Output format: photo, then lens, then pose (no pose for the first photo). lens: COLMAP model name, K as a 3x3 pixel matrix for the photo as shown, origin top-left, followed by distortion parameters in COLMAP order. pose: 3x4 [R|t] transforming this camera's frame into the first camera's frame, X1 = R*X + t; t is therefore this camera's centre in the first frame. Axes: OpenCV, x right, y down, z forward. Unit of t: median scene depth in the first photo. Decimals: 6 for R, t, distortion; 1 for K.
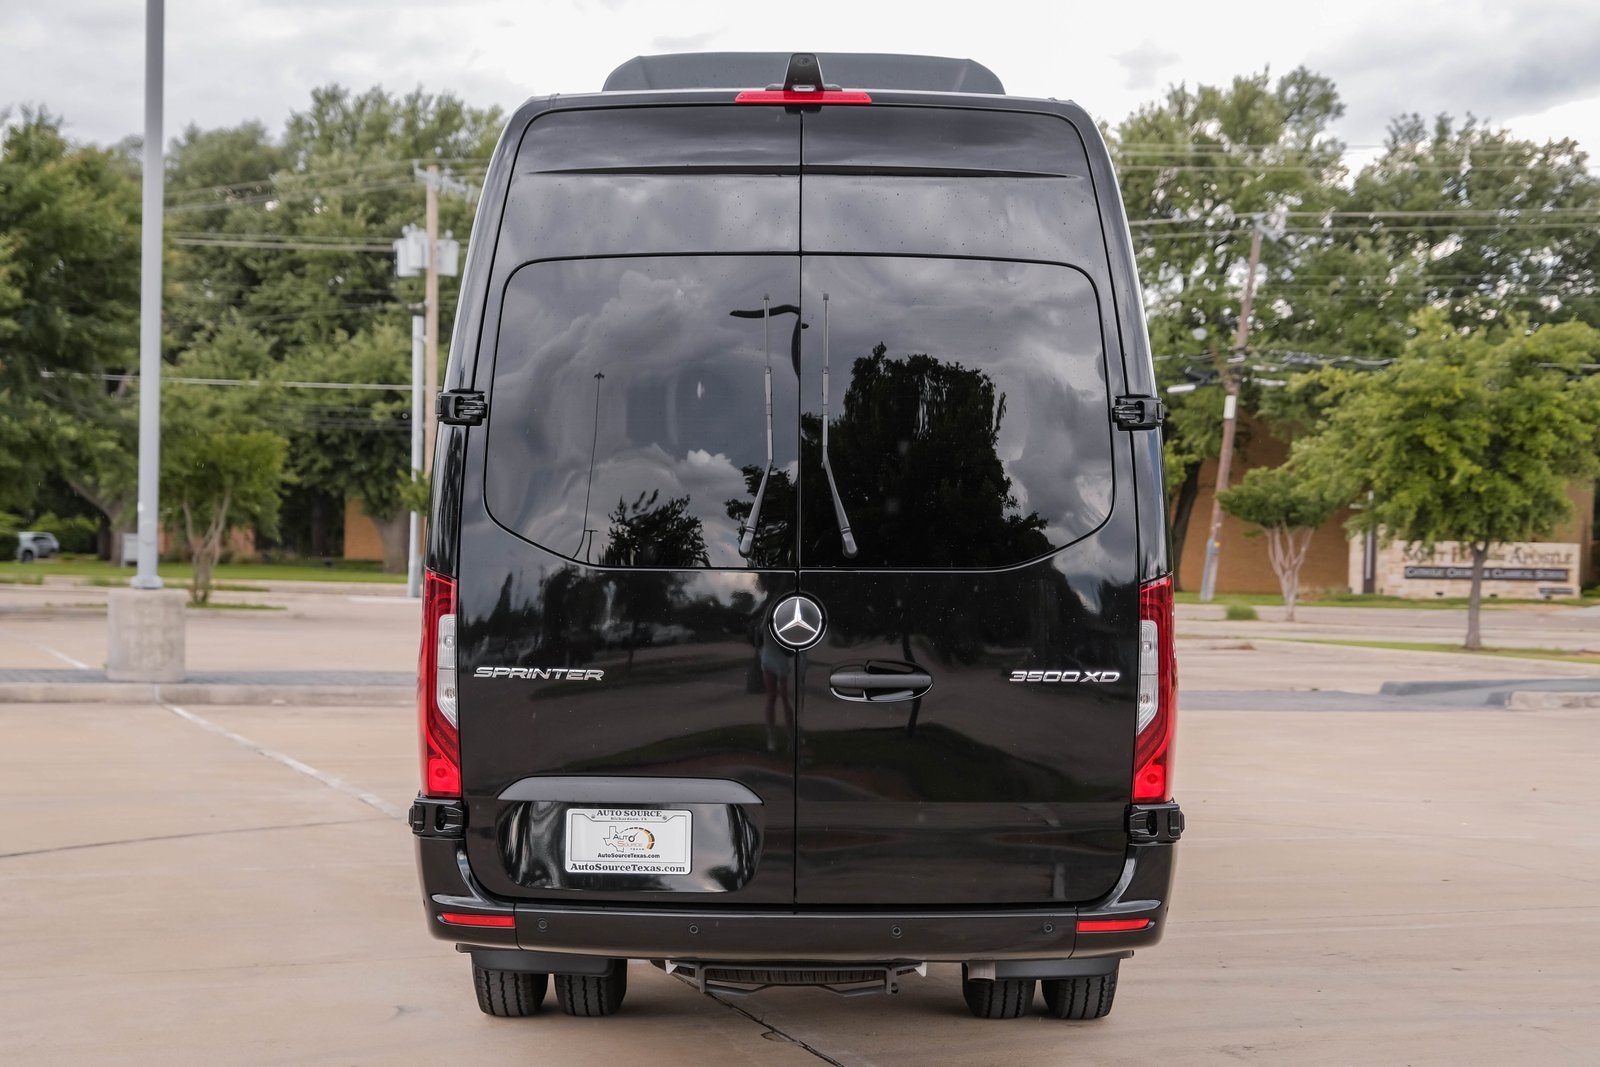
lens RADIAL K [[2757.7, 0, 799.5], [0, 2757.7, 618.1], [0, 0, 1]] dist [-0.217769, 3.424373]
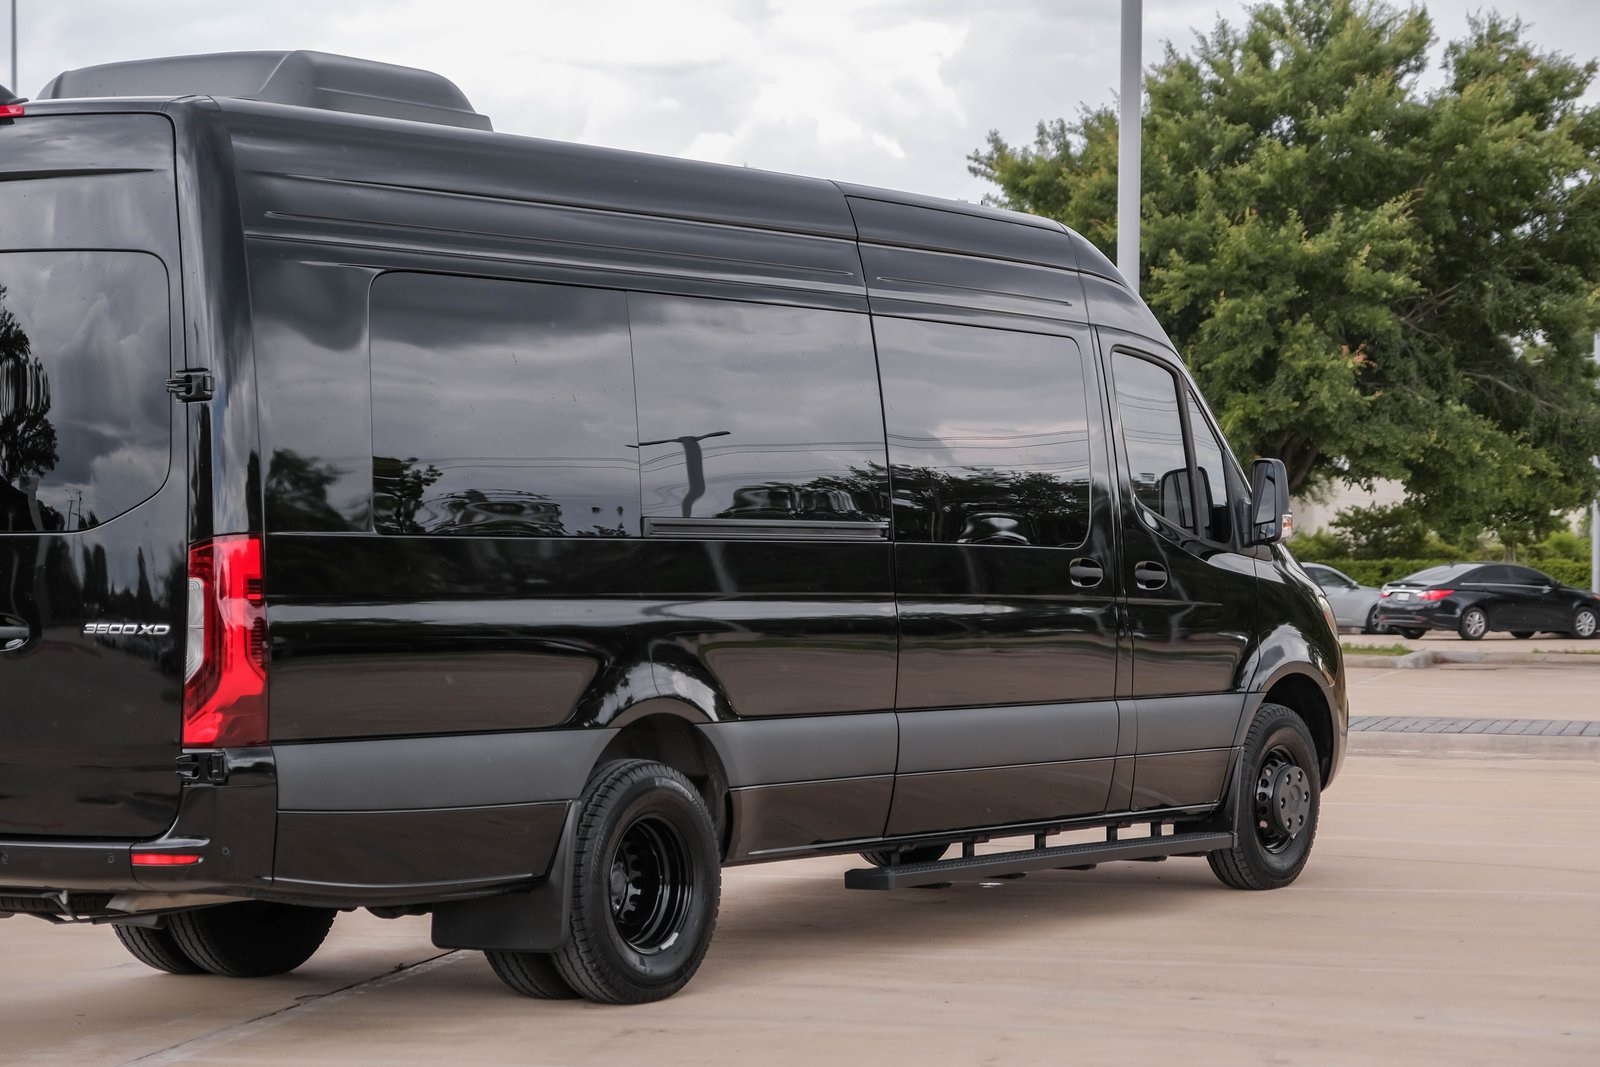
lens RADIAL K [[3930.2, 0, 802.6], [0, 3930.2, 606.3], [0, 0, 1]] dist [0.088184, 1.291410]
pose [[0.823665, -0.002390, -0.567072, 1.201783], [-0.010603, 0.999751, -0.019614, 0.039937], [0.566978, 0.022168, 0.823435, -0.134764]]
